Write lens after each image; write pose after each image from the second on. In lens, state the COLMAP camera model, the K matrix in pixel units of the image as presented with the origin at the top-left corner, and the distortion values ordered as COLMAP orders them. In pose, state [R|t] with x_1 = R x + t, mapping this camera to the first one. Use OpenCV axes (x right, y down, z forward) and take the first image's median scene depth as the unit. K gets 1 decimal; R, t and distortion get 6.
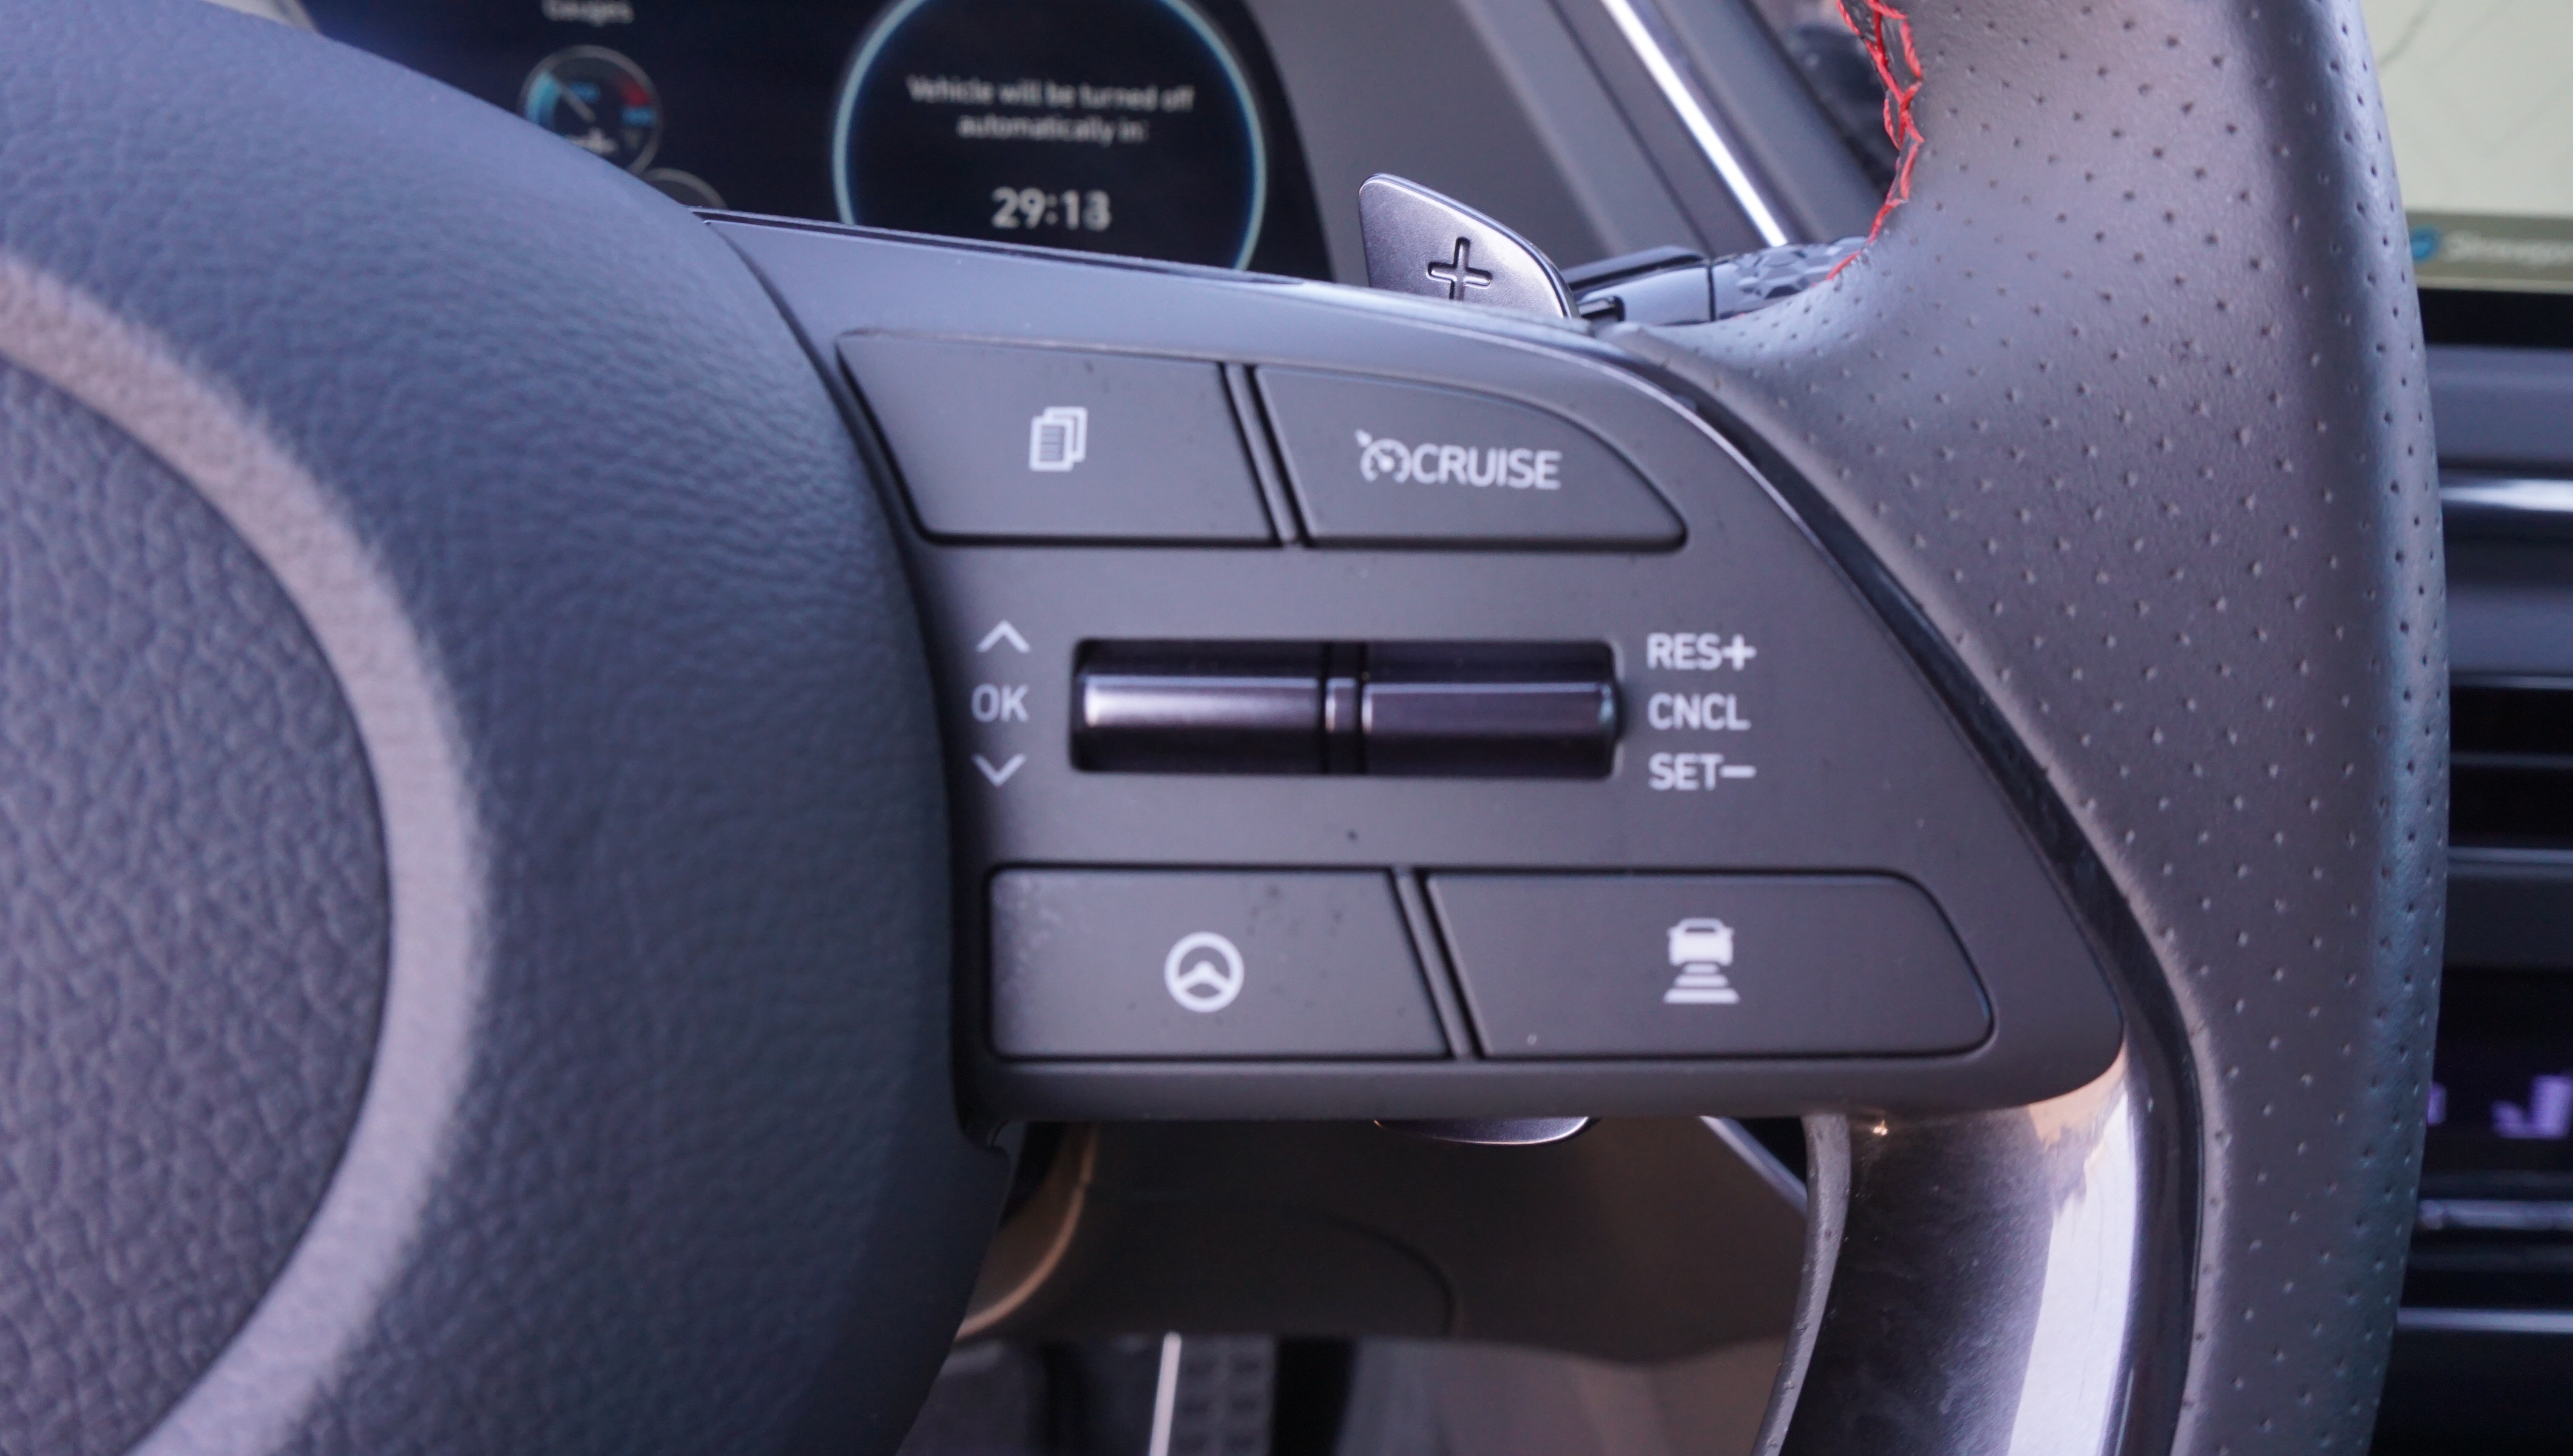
lens RADIAL K [[1745.0, 0, 1273.8], [0, 1745.0, 719.0], [0, 0, 1]] dist [-0.047984, 0.037383]
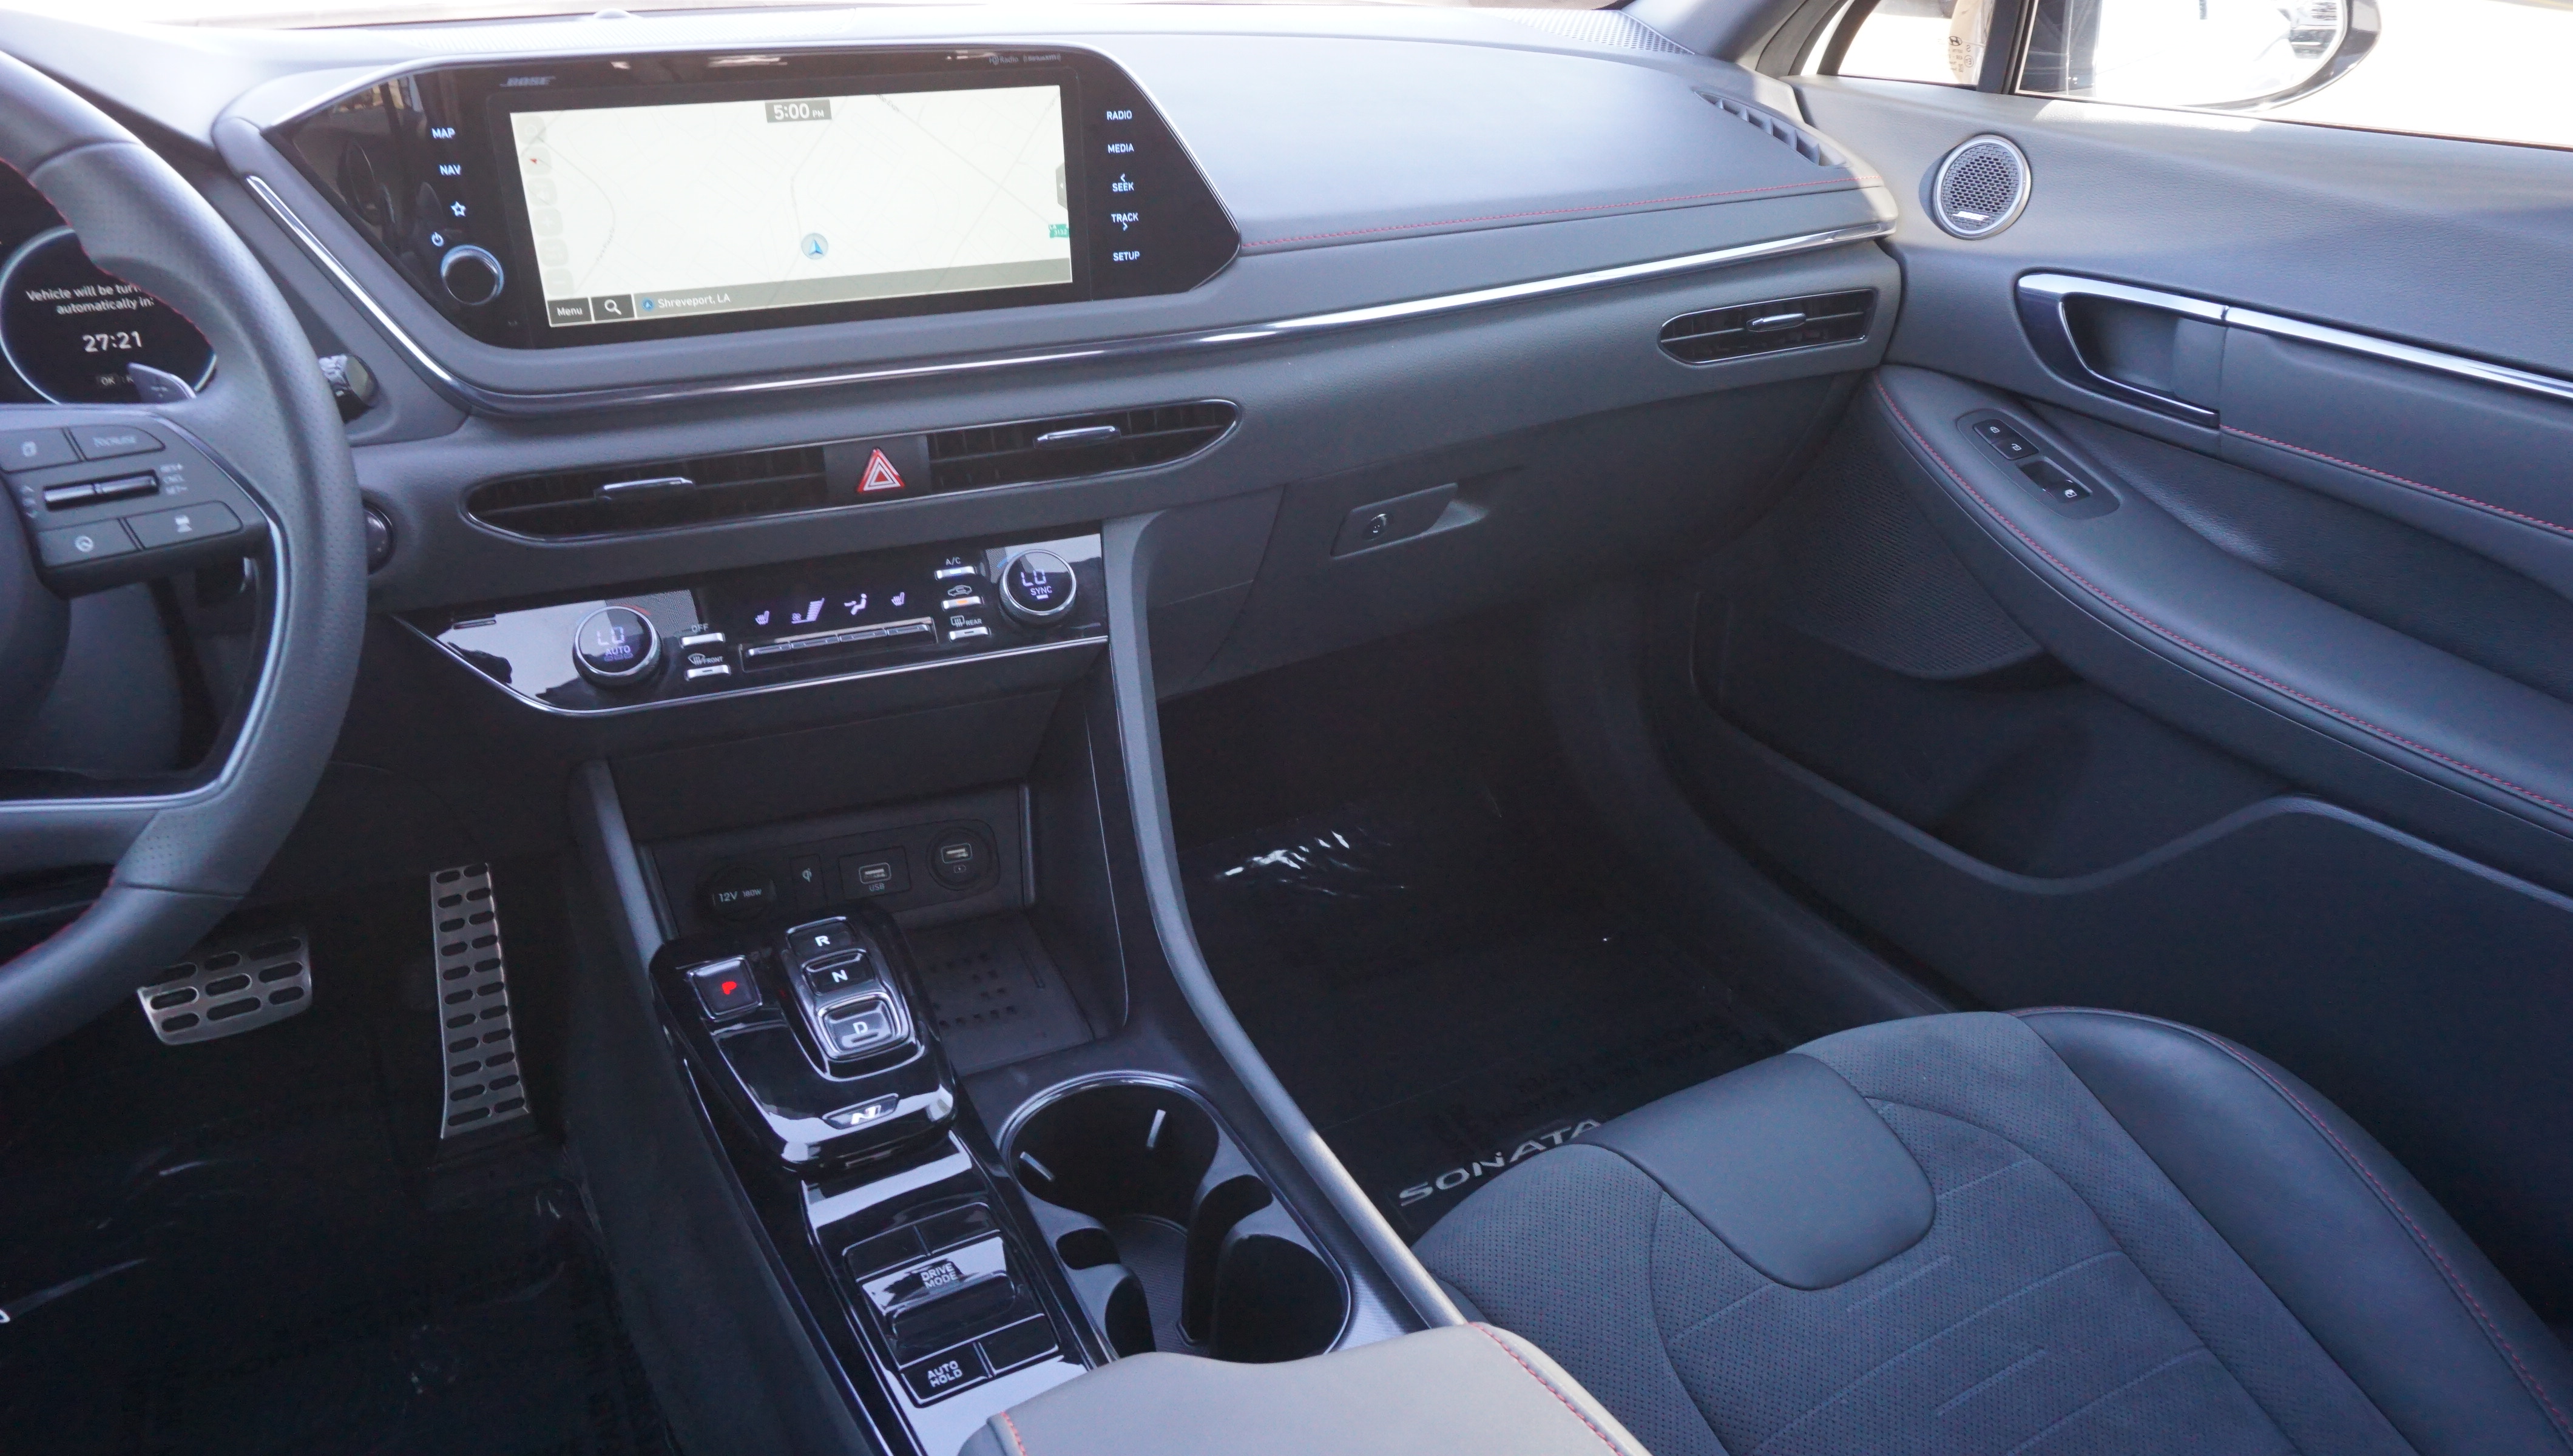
lens RADIAL K [[1745.0, 0, 1299.1], [0, 1745.0, 726.6], [0, 0, 1]] dist [-0.047984, 0.037383]
pose [[0.934546, -0.194540, 0.297958, 1.679744], [0.178489, 0.980648, 0.080444, 0.897247], [-0.307841, -0.021997, 0.951183, -4.930681]]
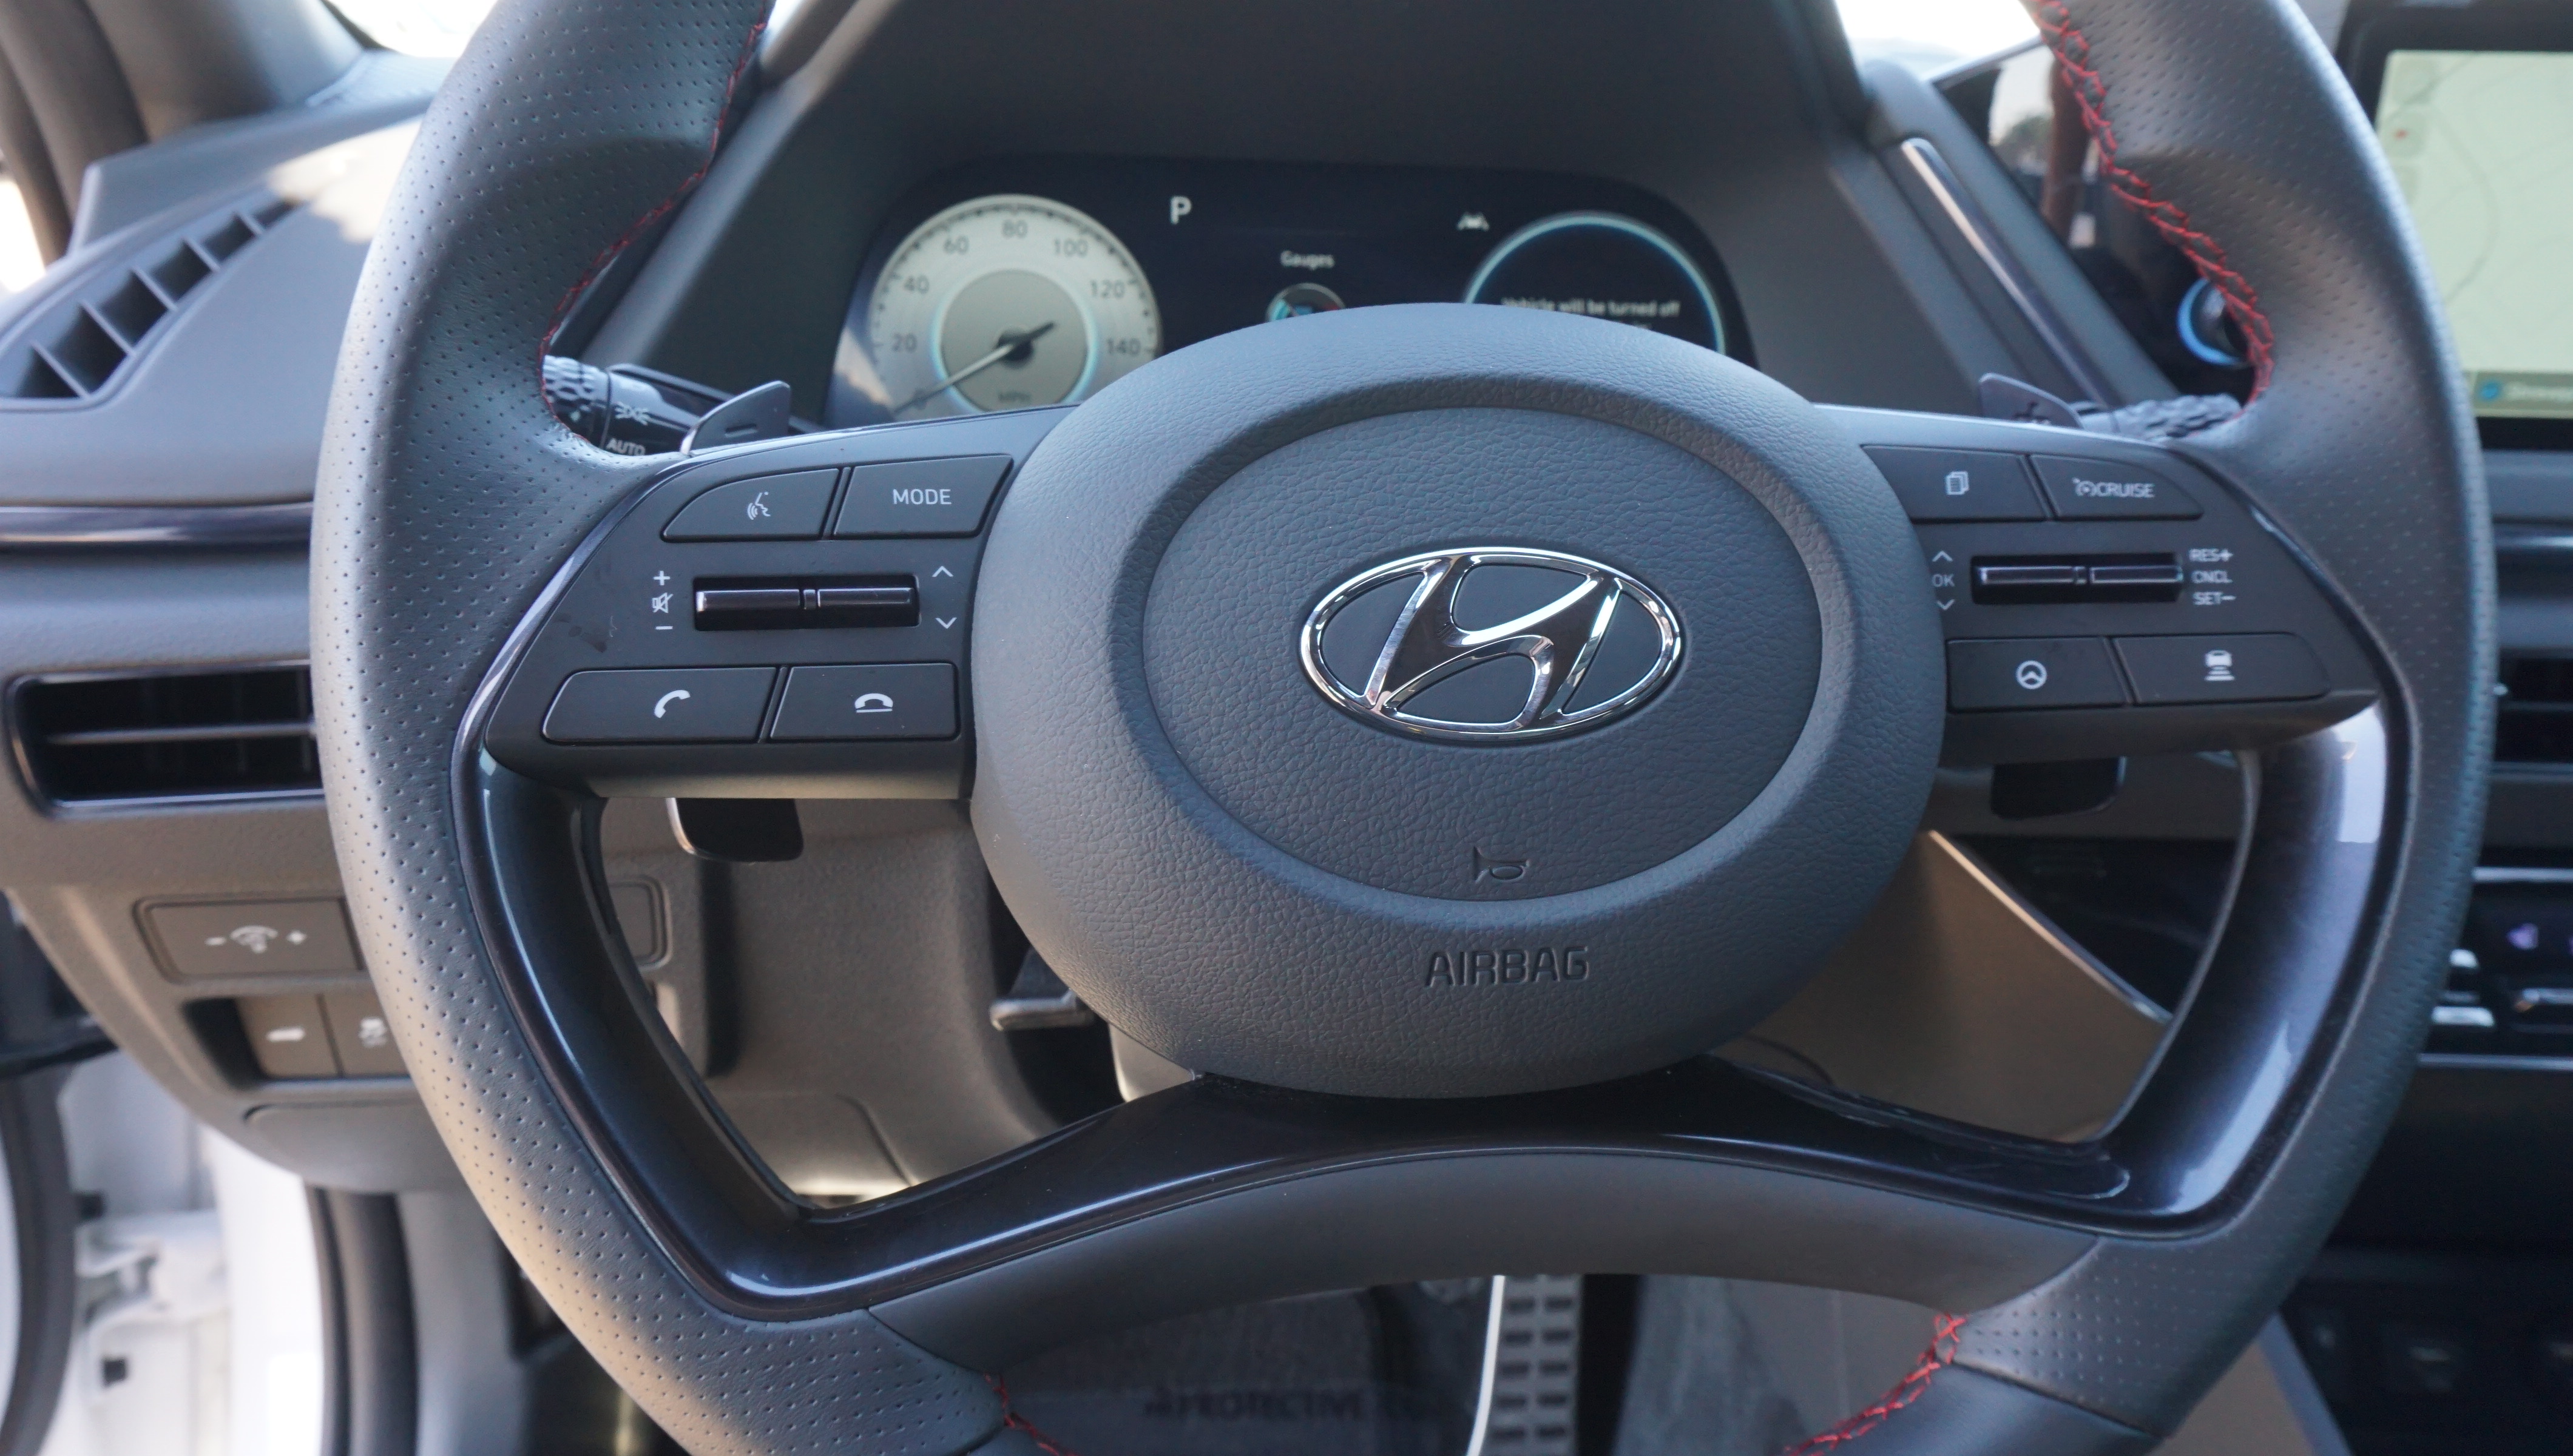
lens RADIAL K [[1745.0, 0, 1280.6], [0, 1745.0, 712.8], [0, 0, 1]] dist [-0.047984, 0.037383]
pose [[0.999218, -0.007352, -0.038855, -1.059998], [0.004109, 0.996551, -0.082884, 0.406566], [0.039331, 0.082660, 0.995801, -1.658066]]
